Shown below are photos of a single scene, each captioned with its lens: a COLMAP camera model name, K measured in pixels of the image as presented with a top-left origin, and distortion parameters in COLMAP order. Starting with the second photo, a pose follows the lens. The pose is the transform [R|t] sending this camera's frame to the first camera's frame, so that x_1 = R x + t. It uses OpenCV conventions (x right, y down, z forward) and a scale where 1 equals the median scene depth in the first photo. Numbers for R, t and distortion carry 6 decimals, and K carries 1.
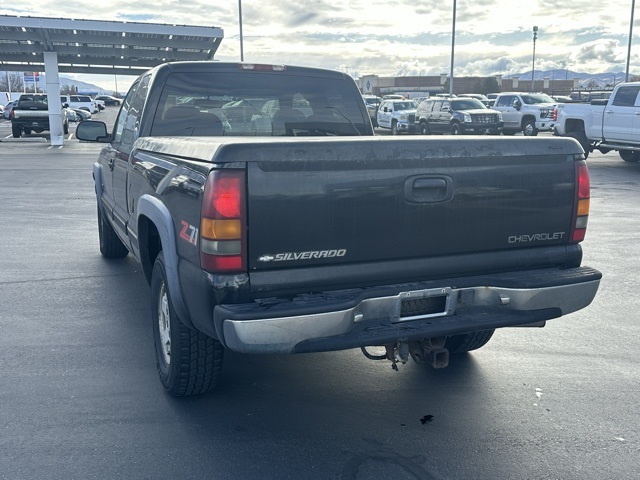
lens RADIAL K [[649.2, 0, 317.0], [0, 649.2, 241.2], [0, 0, 1]] dist [0.167432, -0.314439]
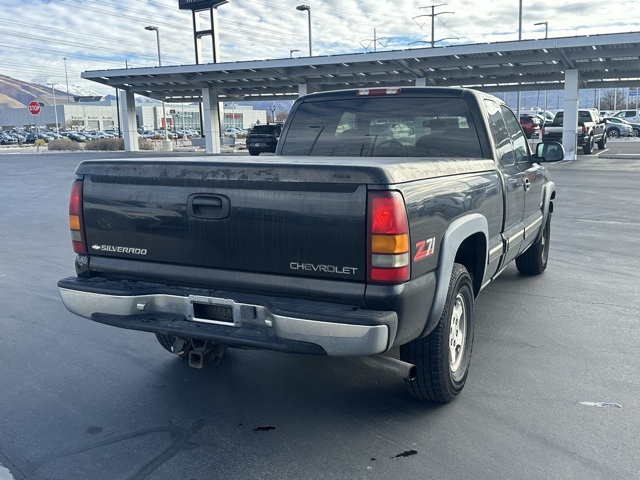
lens RADIAL K [[649.2, 0, 317.0], [0, 649.2, 241.2], [0, 0, 1]] dist [0.167432, -0.314439]
pose [[0.659920, 0.112954, -0.742796, 1.103408], [-0.128698, 0.991017, 0.036361, -0.084149], [0.740231, 0.071601, 0.668529, 0.389052]]
